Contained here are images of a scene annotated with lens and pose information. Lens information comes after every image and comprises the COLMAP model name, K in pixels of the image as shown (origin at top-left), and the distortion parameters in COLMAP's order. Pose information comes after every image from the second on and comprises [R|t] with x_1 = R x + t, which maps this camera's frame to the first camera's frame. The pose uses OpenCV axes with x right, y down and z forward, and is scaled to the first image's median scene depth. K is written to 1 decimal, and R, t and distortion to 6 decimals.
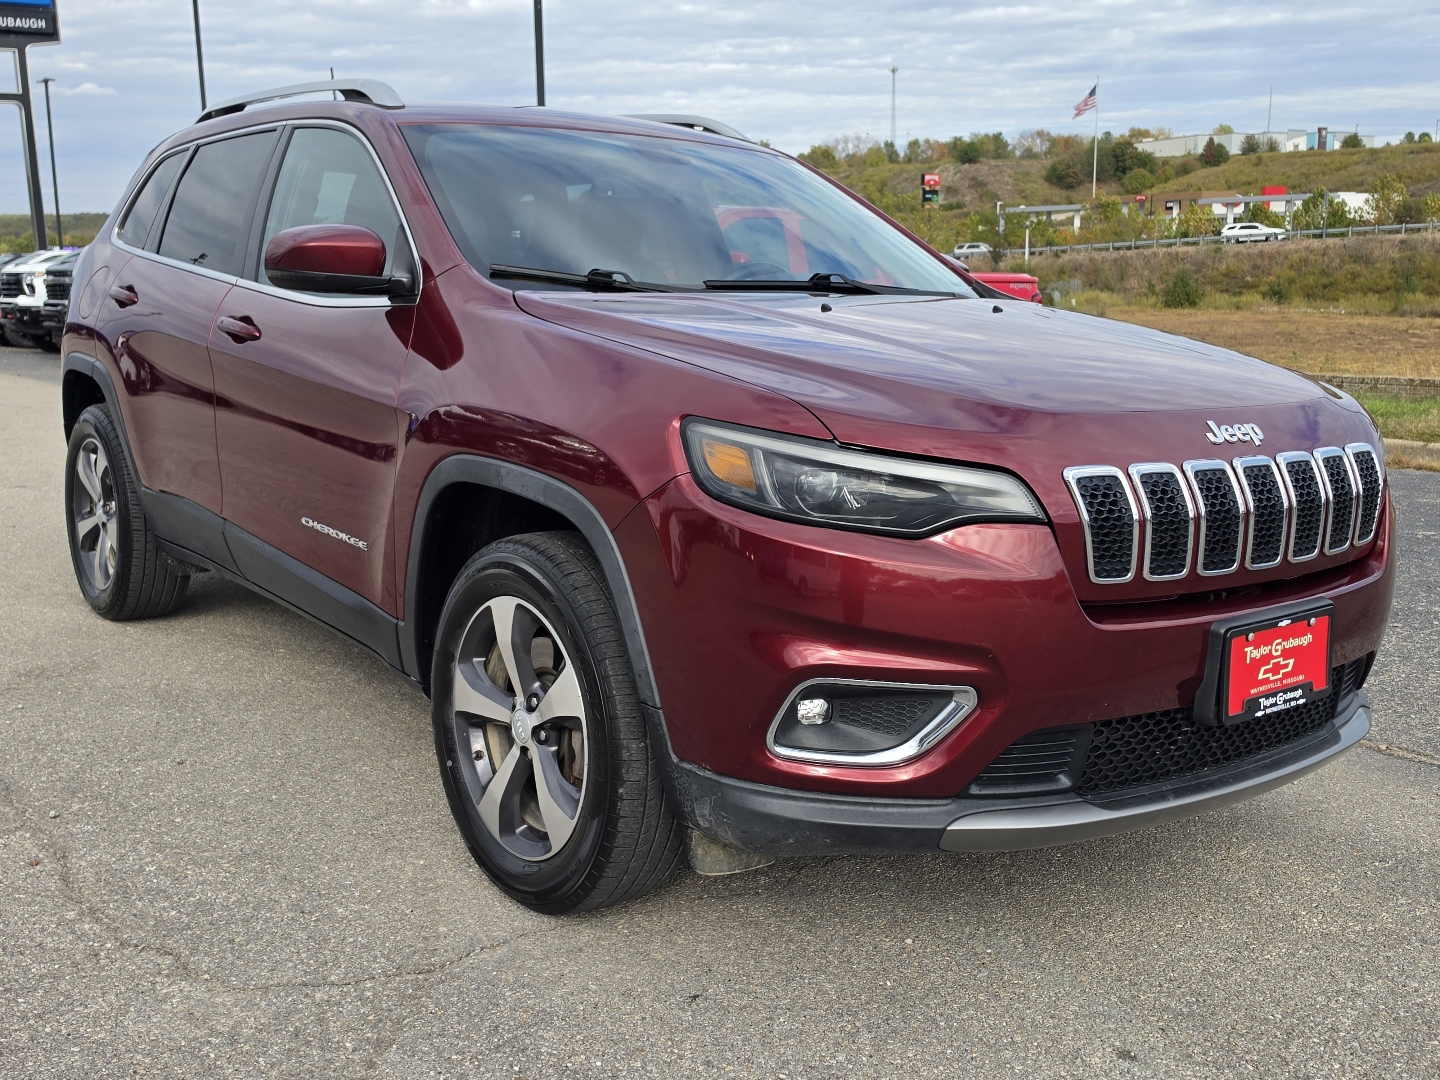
lens RADIAL K [[1477.8, 0, 714.6], [0, 1477.8, 511.2], [0, 0, 1]] dist [0.150495, -0.281959]
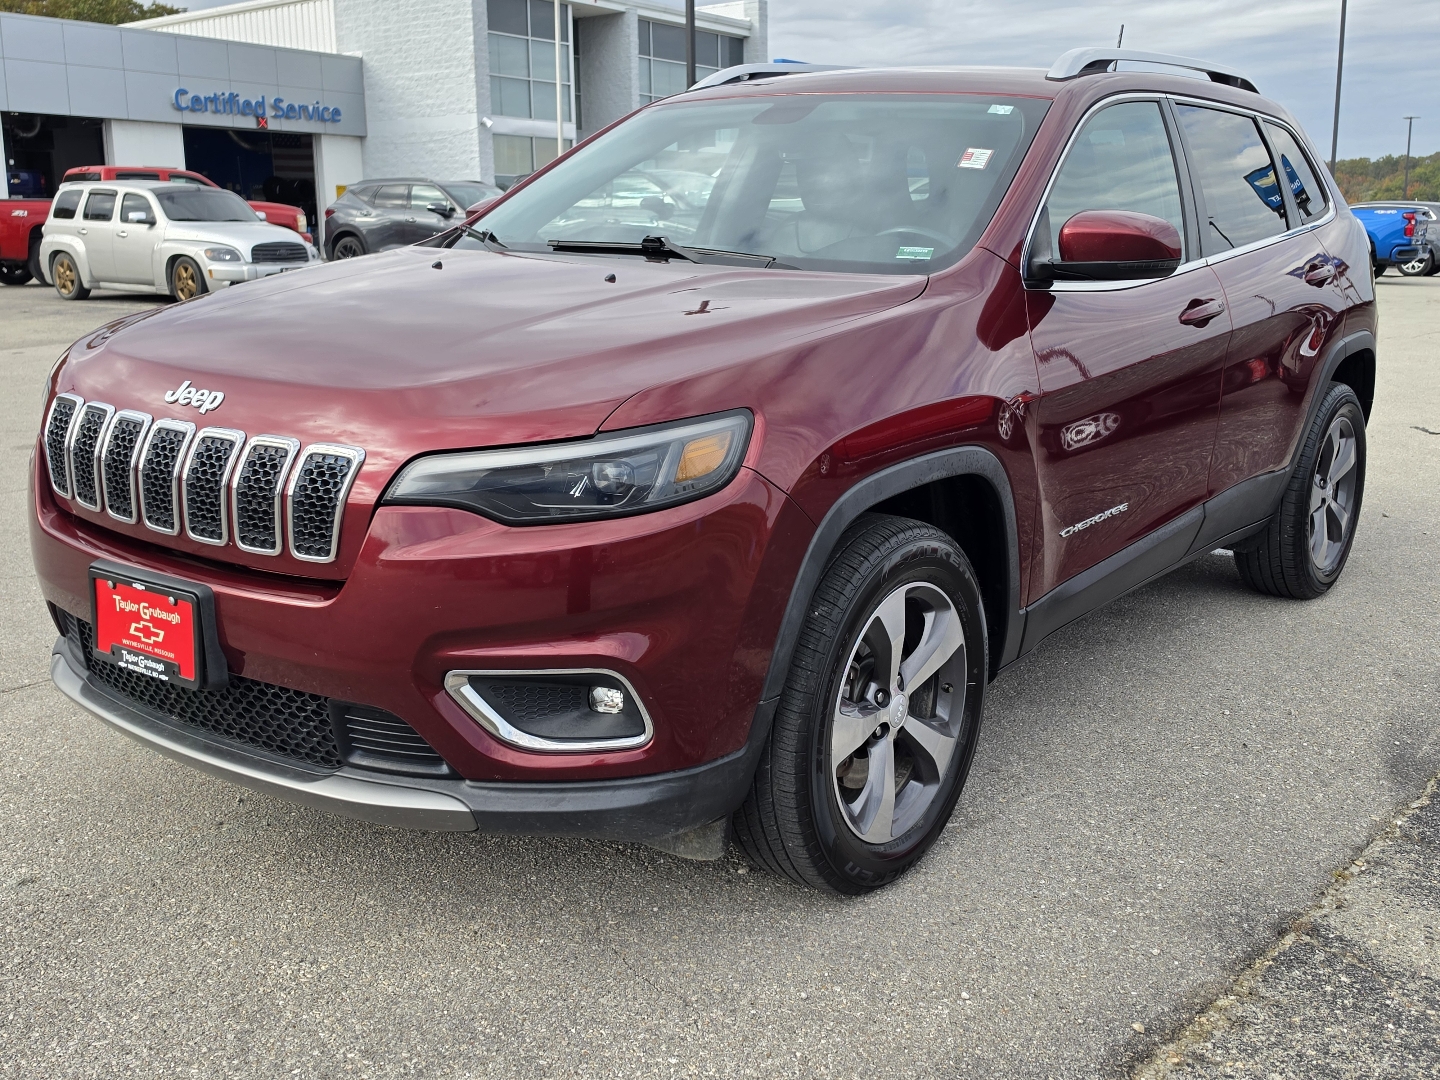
lens RADIAL K [[1486.3, 0, 721.3], [0, 1486.3, 533.3], [0, 0, 1]] dist [0.150746, -0.279312]
pose [[0.255428, 0.188194, -0.948335, 1.416015], [-0.168018, 0.974588, 0.148149, -0.172585], [0.952117, 0.121496, 0.280557, 1.077491]]
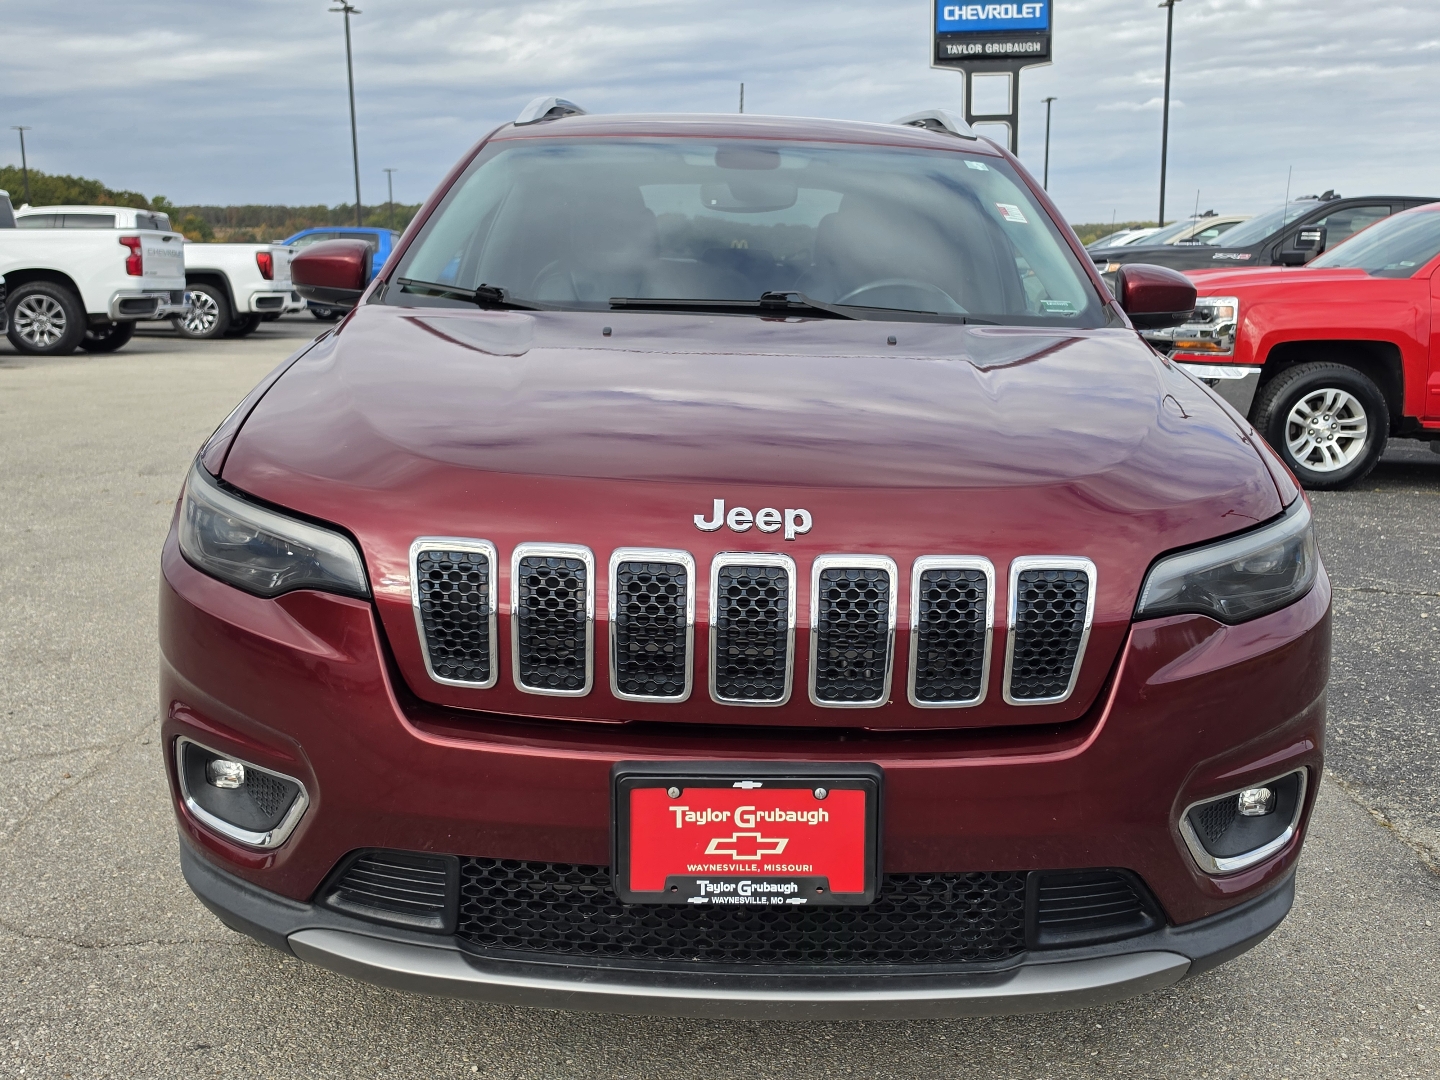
lens RADIAL K [[1477.8, 0, 714.6], [0, 1477.8, 511.2], [0, 0, 1]] dist [0.150495, -0.281959]
pose [[0.794757, 0.099935, -0.598644, 0.780963], [-0.102317, 0.994295, 0.030147, -0.077373], [0.598241, 0.037291, 0.800448, 0.406848]]
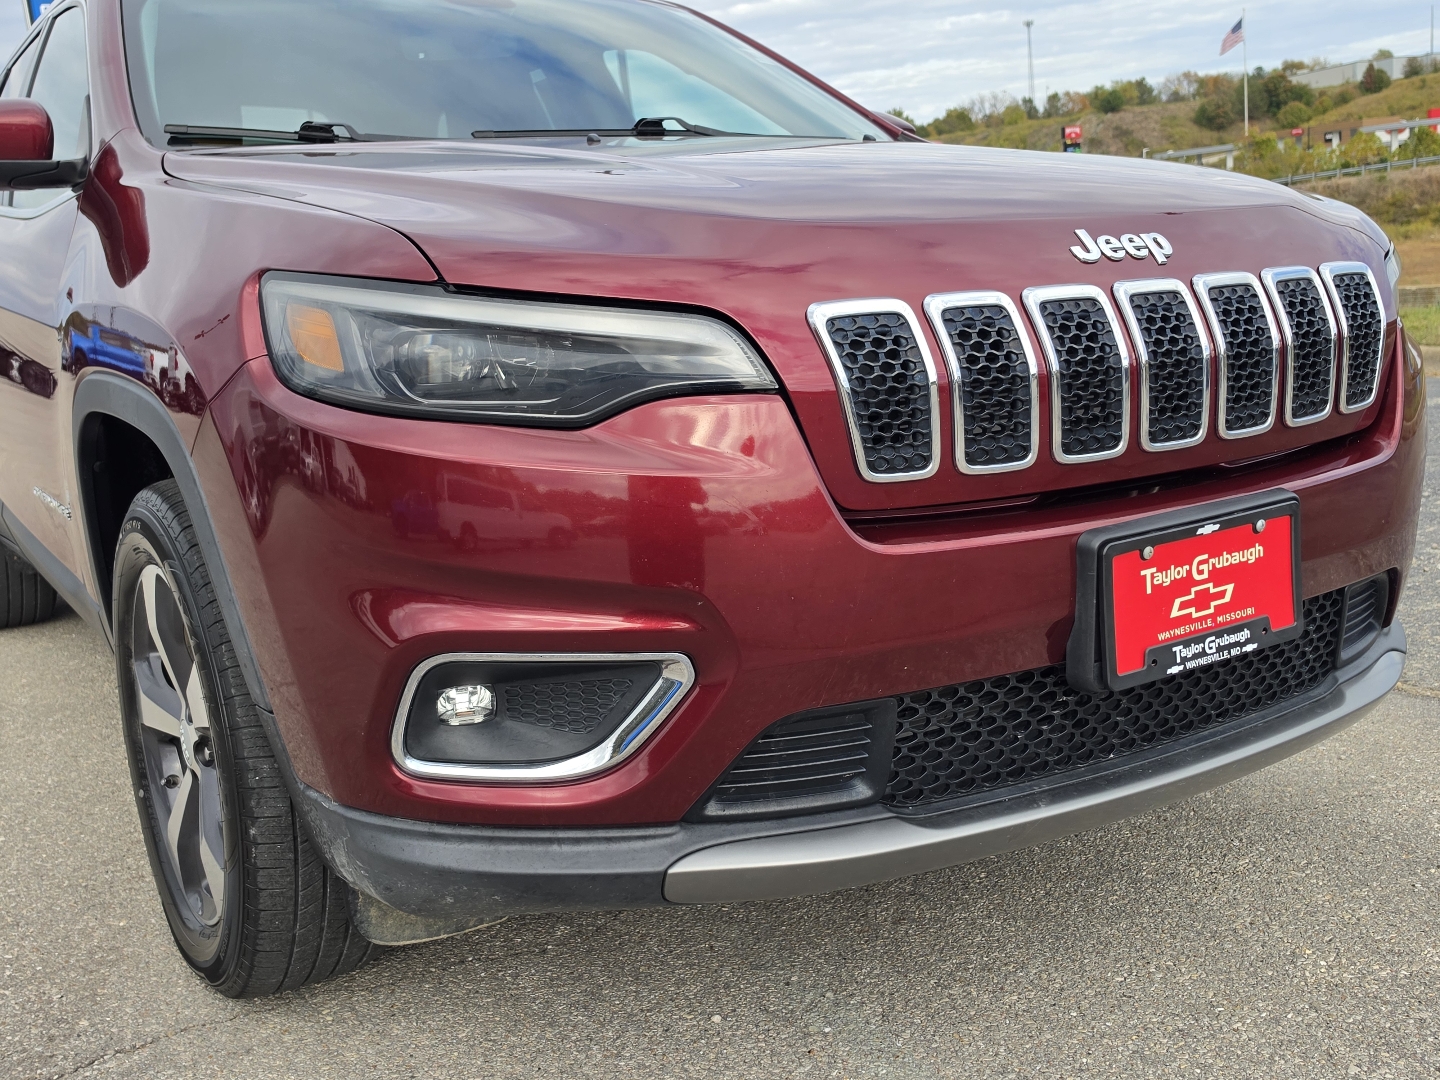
lens RADIAL K [[1486.3, 0, 721.3], [0, 1486.3, 533.3], [0, 0, 1]] dist [0.150746, -0.279312]
pose [[0.993227, -0.061469, -0.098595, 0.232524], [0.063974, 0.997699, 0.022443, 0.047746], [0.096988, -0.028598, 0.994875, 0.327014]]
